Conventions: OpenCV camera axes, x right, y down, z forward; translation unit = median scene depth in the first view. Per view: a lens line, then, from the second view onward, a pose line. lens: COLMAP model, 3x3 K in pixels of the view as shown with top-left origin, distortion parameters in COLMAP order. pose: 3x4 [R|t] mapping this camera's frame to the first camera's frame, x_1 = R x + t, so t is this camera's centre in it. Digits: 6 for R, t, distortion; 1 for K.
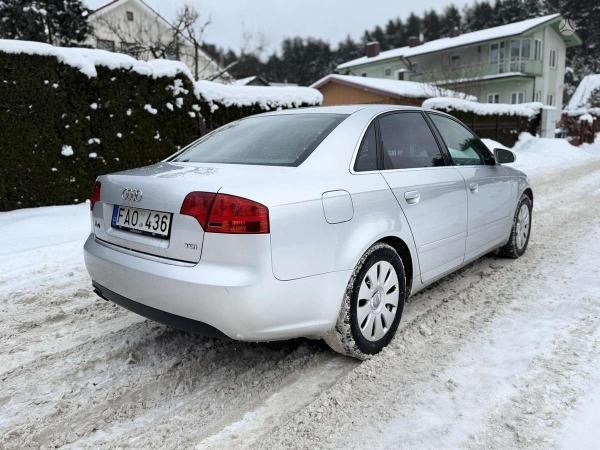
lens RADIAL K [[427.8, 0, 300.0], [0, 427.8, 225.0], [0, 0, 1]] dist [0.083848, -0.099826]
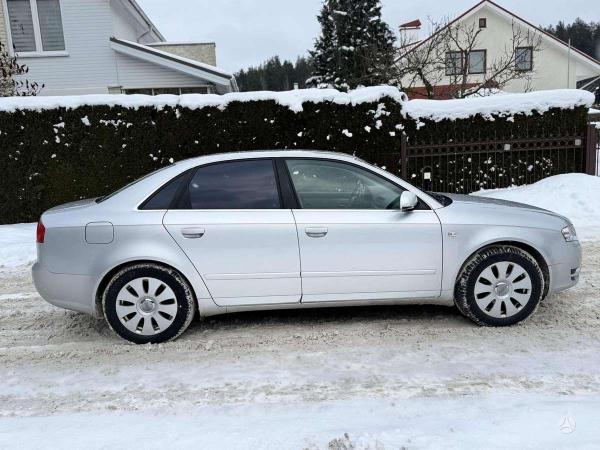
lens RADIAL K [[427.8, 0, 300.0], [0, 427.8, 225.0], [0, 0, 1]] dist [0.083848, -0.099826]
pose [[0.720098, 0.104806, -0.685912, 0.355202], [-0.111801, 0.993136, 0.034375, -0.044217], [0.684807, 0.051932, 0.726872, 0.081635]]
